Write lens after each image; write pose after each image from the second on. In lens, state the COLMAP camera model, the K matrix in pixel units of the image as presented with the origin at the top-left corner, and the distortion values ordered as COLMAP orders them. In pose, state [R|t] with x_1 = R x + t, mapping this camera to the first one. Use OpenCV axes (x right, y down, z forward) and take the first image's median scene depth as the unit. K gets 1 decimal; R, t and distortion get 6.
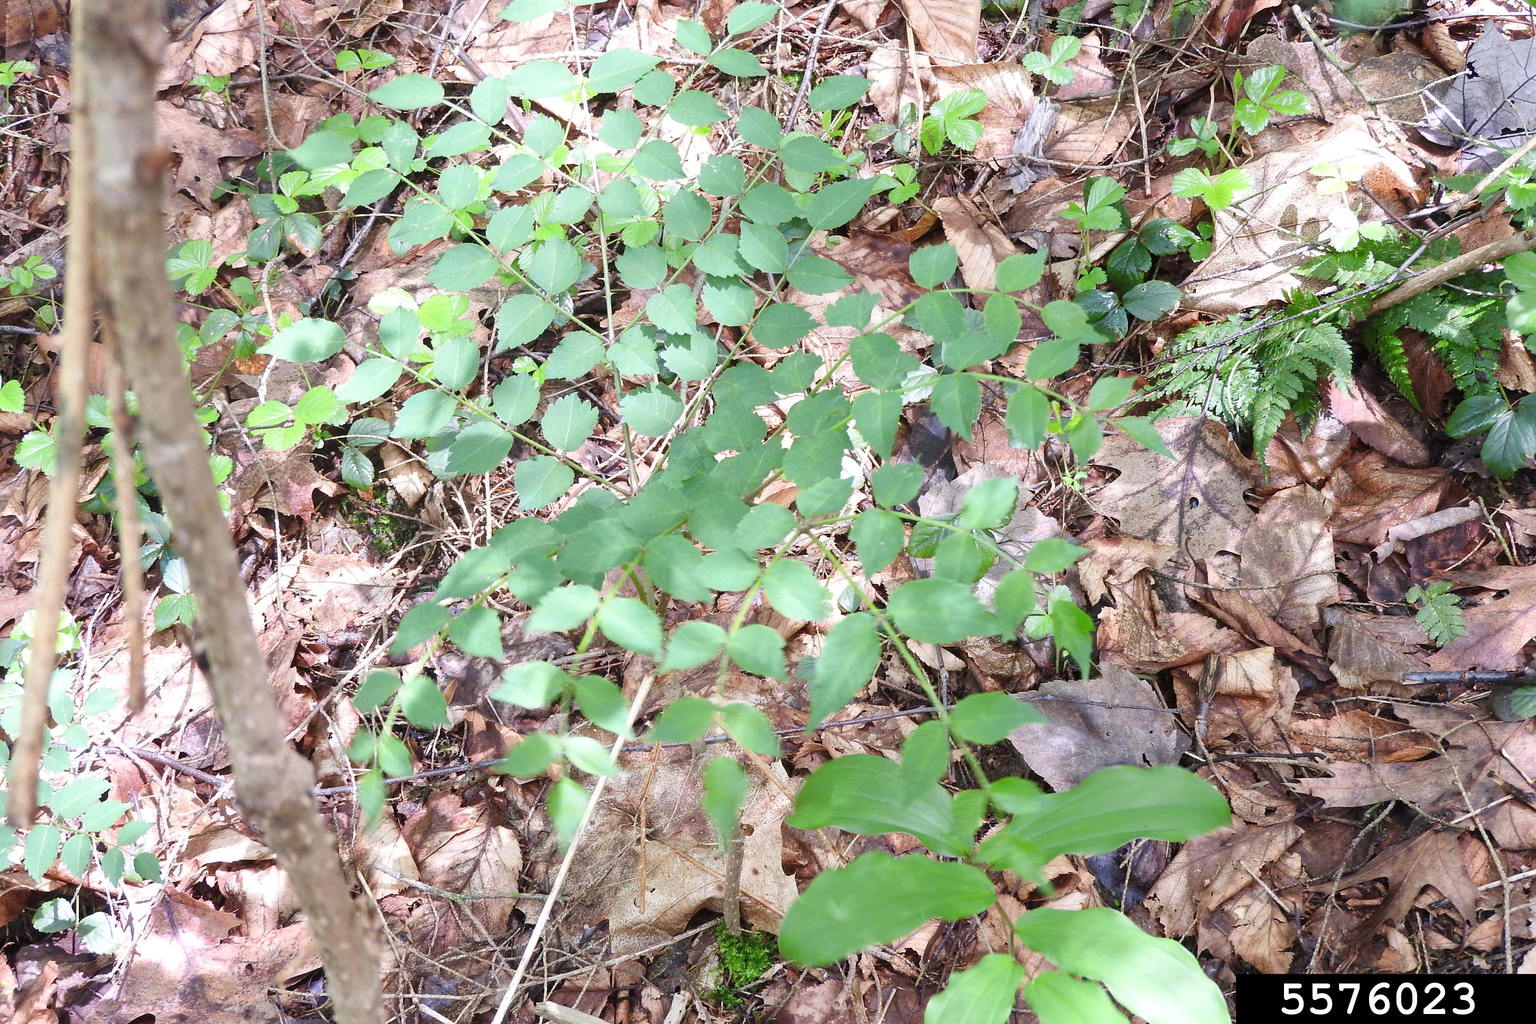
lens RADIAL K [[2476.9, 0, 768.0], [0, 2476.9, 512.0], [0, 0, 1]] dist [-0.036343, -0.008536]
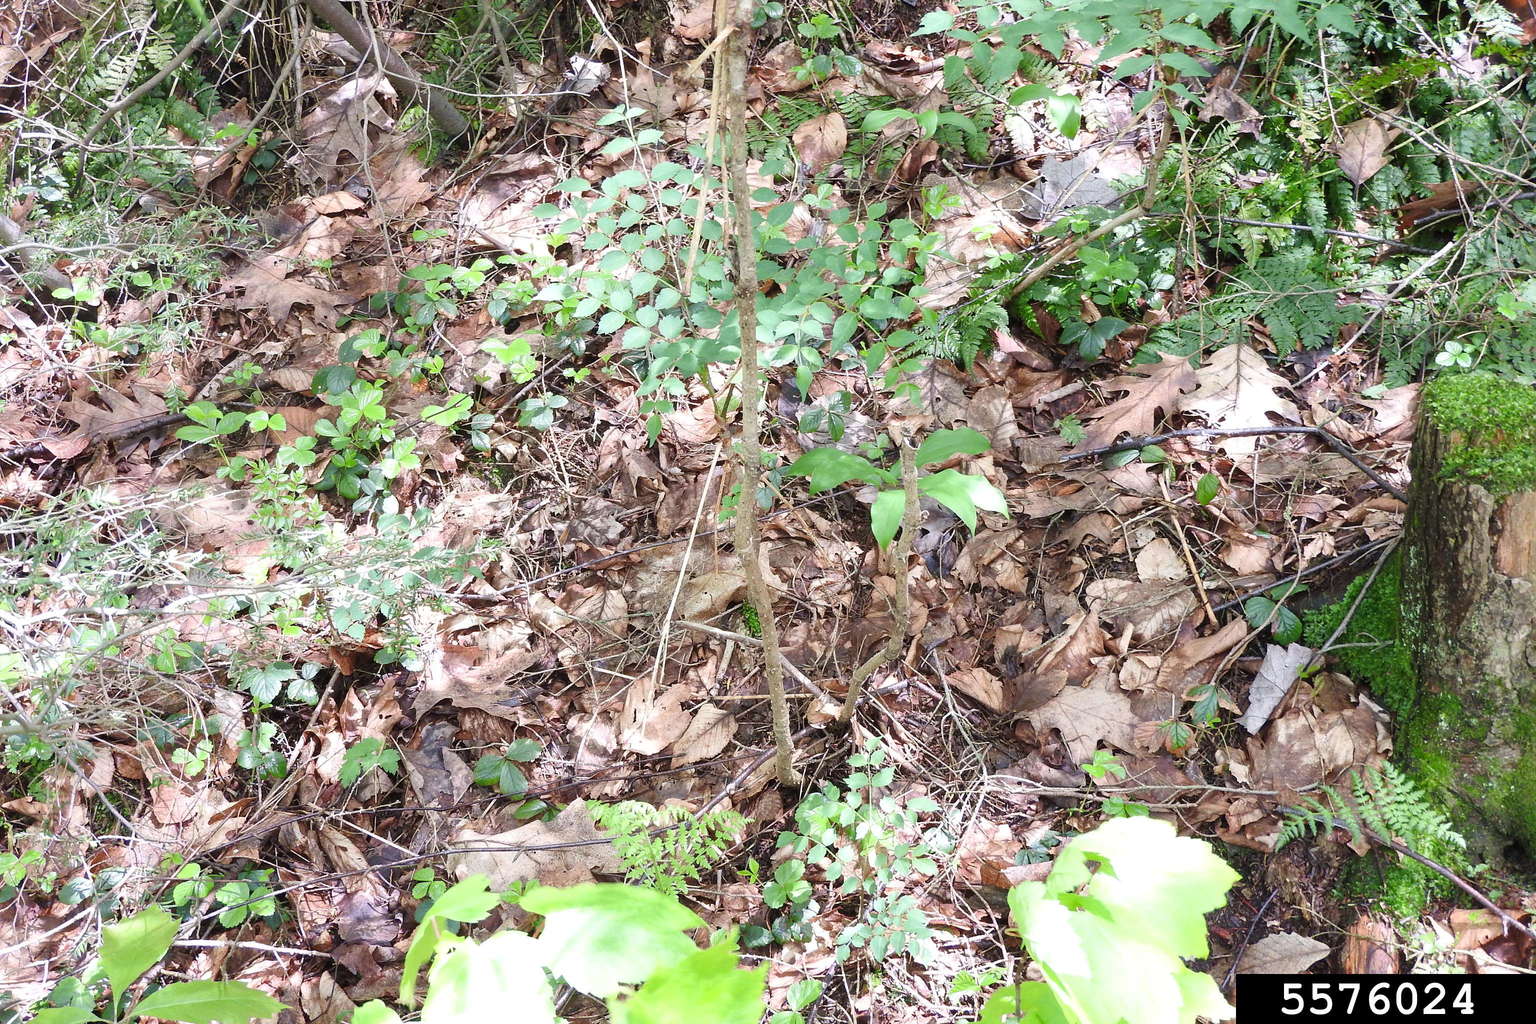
lens RADIAL K [[2476.9, 0, 768.0], [0, 2476.9, 512.0], [0, 0, 1]] dist [-0.036343, -0.008536]
pose [[0.978843, -0.105607, 0.175250, -0.298898], [0.130196, 0.982212, -0.135312, 0.321854], [-0.157843, 0.155266, 0.975181, -0.823712]]
